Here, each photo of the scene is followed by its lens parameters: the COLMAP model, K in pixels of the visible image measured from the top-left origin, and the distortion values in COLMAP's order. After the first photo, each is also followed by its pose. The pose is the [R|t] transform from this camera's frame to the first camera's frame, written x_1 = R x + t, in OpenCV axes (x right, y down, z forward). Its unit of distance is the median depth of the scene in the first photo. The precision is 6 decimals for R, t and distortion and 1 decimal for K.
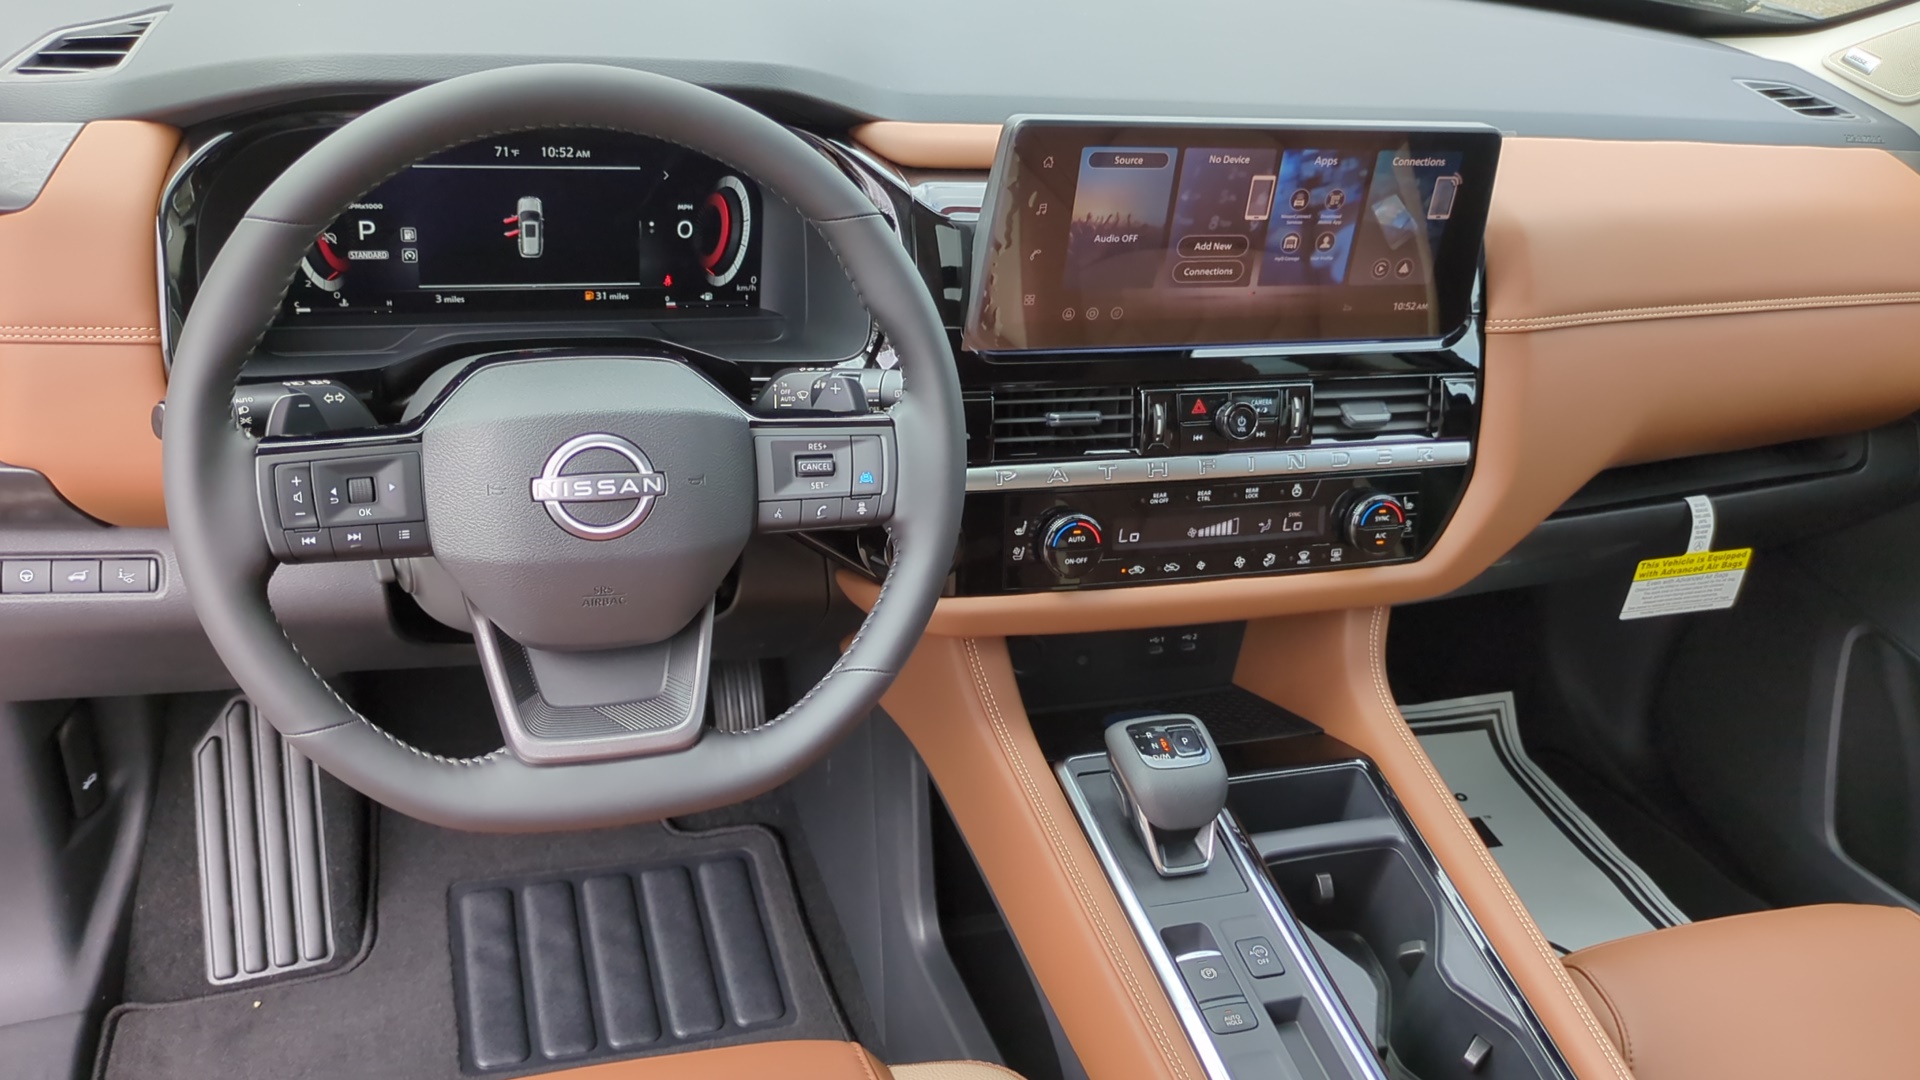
lens RADIAL K [[1640.0, 0, 956.6], [0, 1640.0, 514.5], [0, 0, 1]] dist [0.050776, -0.090348]
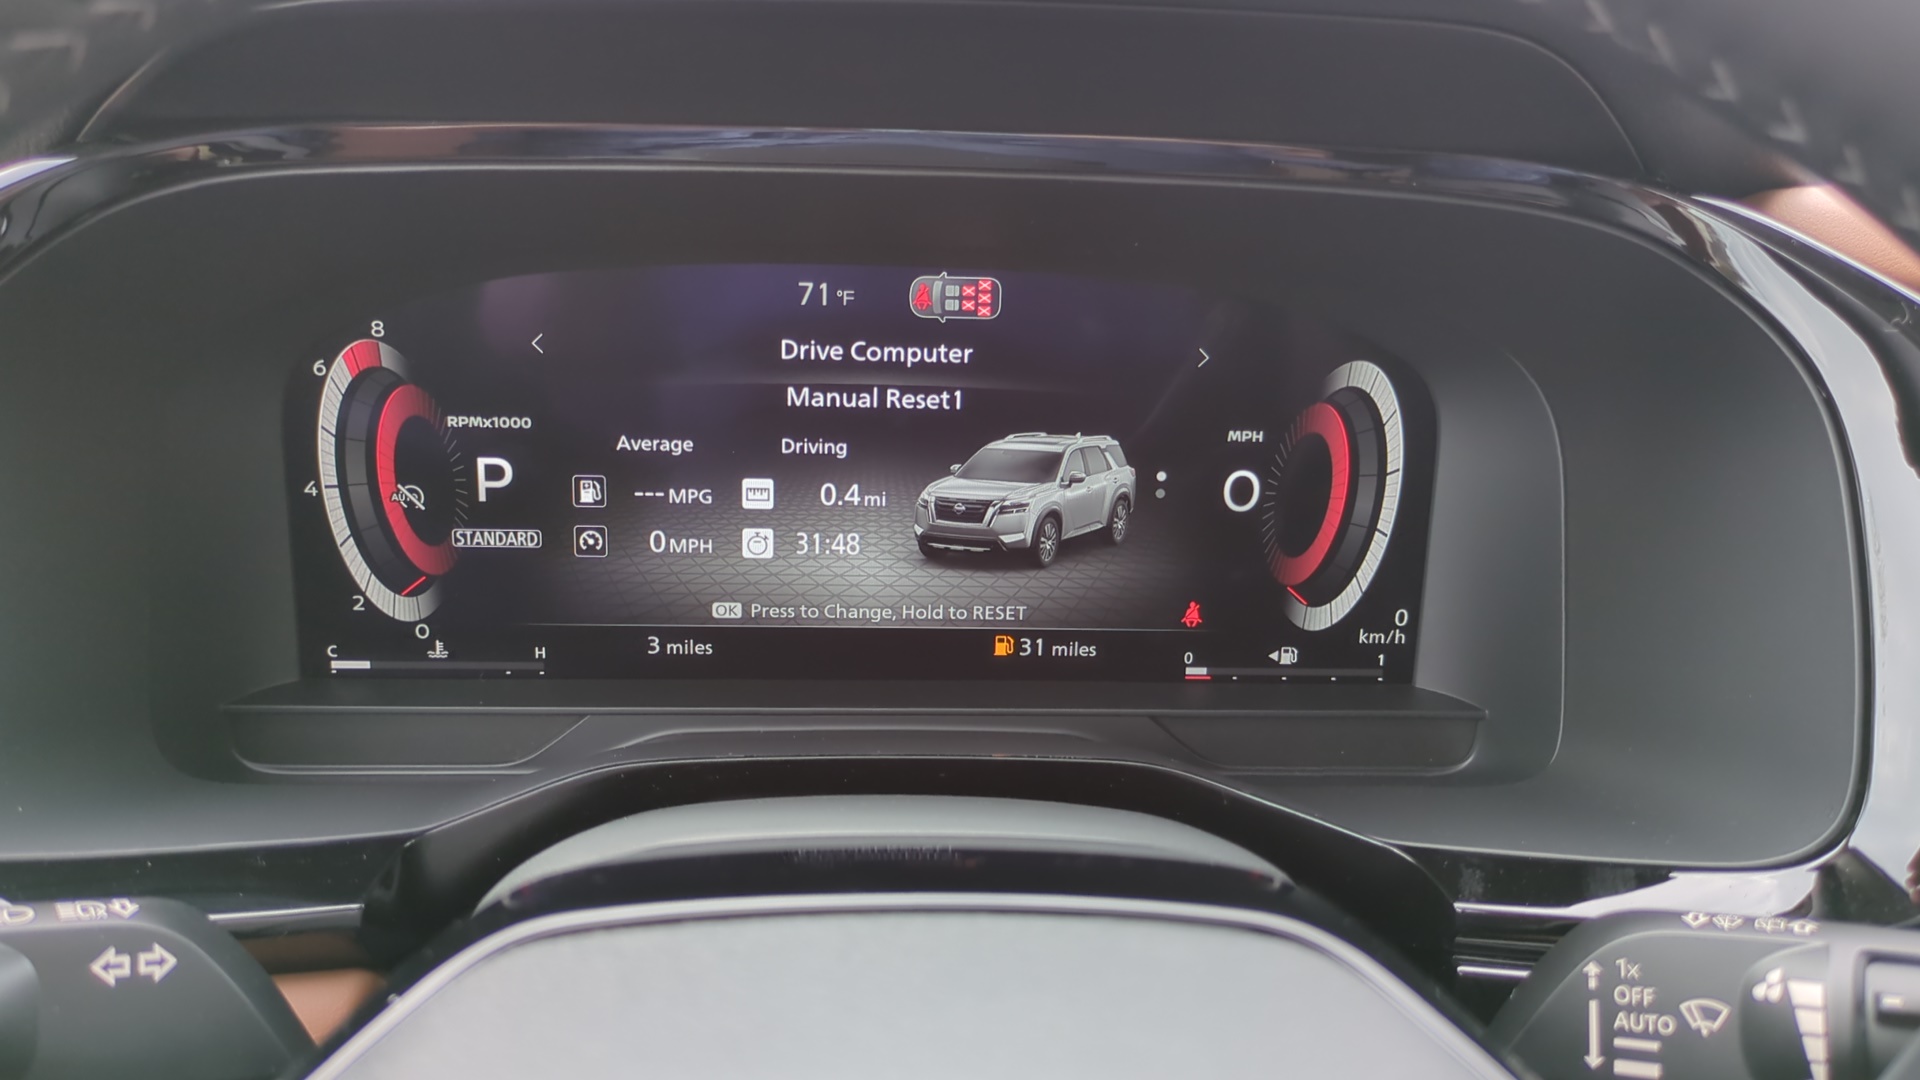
lens RADIAL K [[1640.0, 0, 966.4], [0, 1640.0, 537.8], [0, 0, 1]] dist [0.050776, -0.090348]
pose [[0.965949, 0.008642, -0.258587, -0.131767], [-0.060235, 0.979491, -0.192274, -0.083447], [0.251622, 0.201303, 0.946659, 0.628611]]
